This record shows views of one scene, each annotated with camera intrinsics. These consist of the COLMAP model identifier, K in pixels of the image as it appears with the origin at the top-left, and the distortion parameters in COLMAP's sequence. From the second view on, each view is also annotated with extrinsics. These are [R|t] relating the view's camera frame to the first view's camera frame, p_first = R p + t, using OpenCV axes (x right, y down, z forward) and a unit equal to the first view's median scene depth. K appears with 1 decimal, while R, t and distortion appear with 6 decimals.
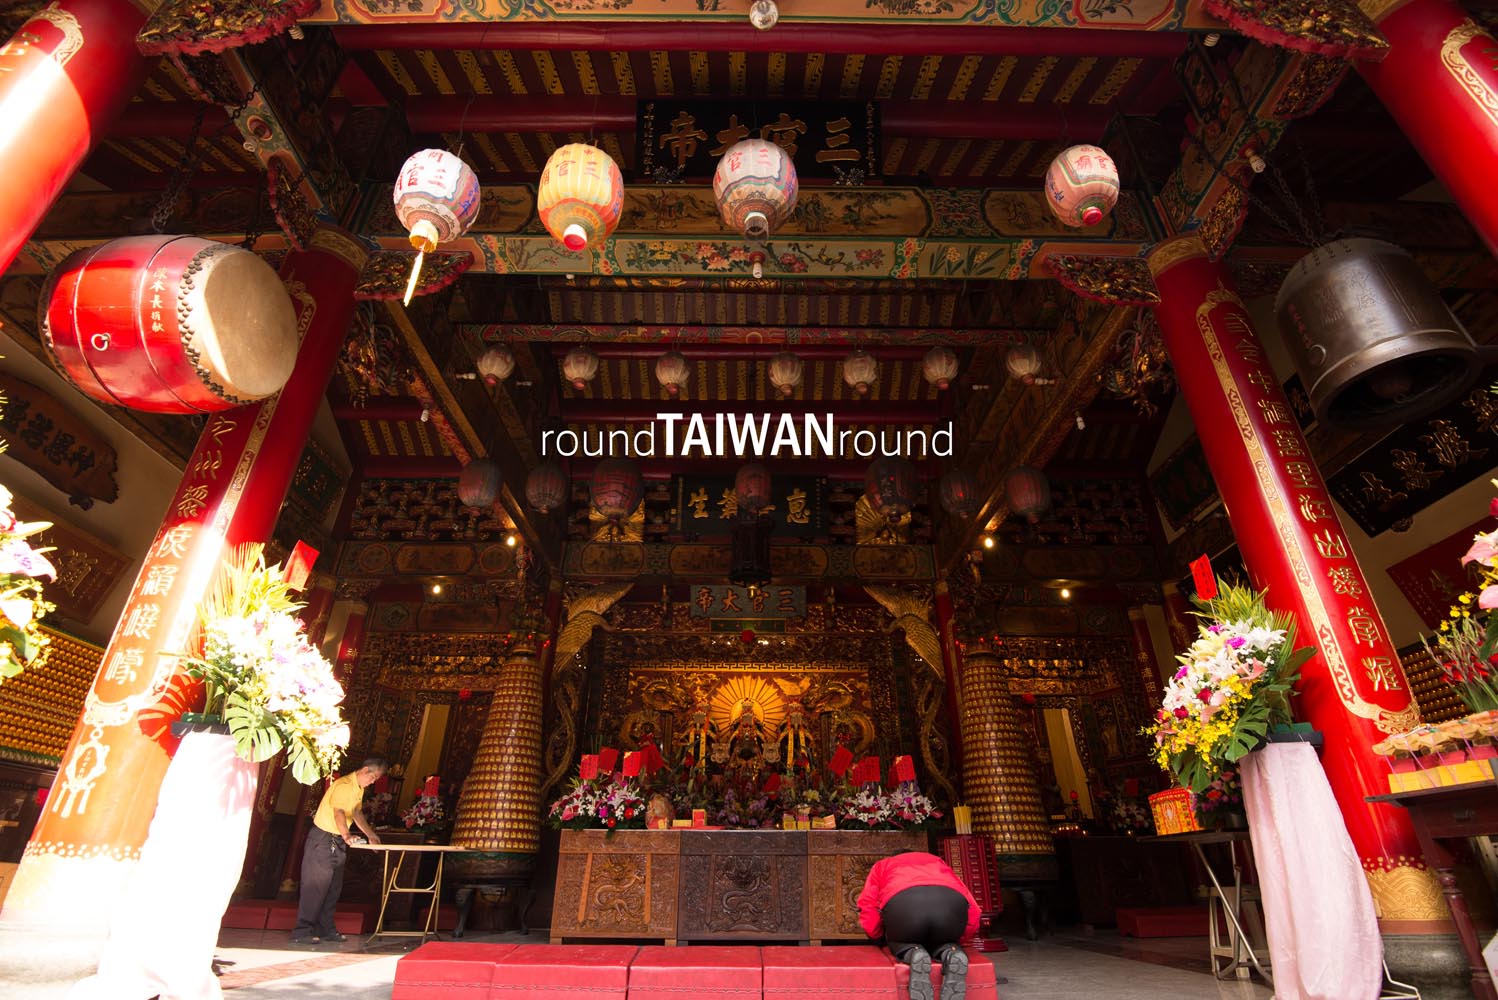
lens RADIAL K [[706.7, 0, 747.7], [0, 706.7, 501.3], [0, 0, 1]] dist [-0.012699, -0.001033]
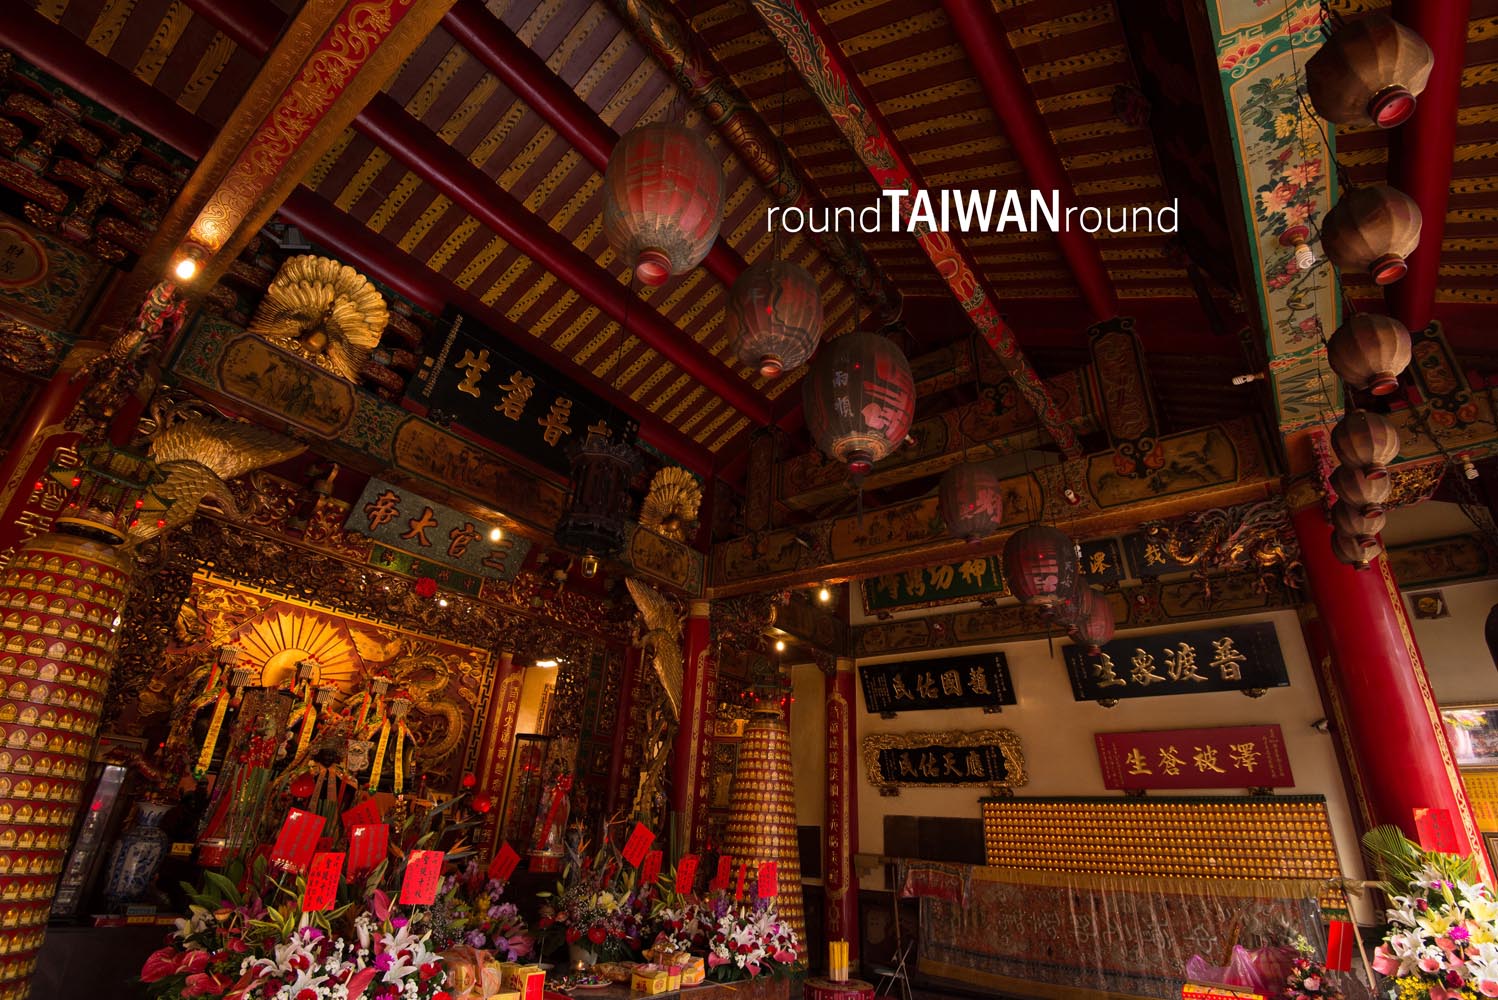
lens RADIAL K [[706.7, 0, 746.6], [0, 706.7, 503.0], [0, 0, 1]] dist [-0.012699, -0.001033]
pose [[0.620173, 0.364491, 0.694645, -0.242290], [-0.415976, 0.903554, -0.102730, 0.056237], [-0.665093, -0.225246, 0.711980, 0.309822]]
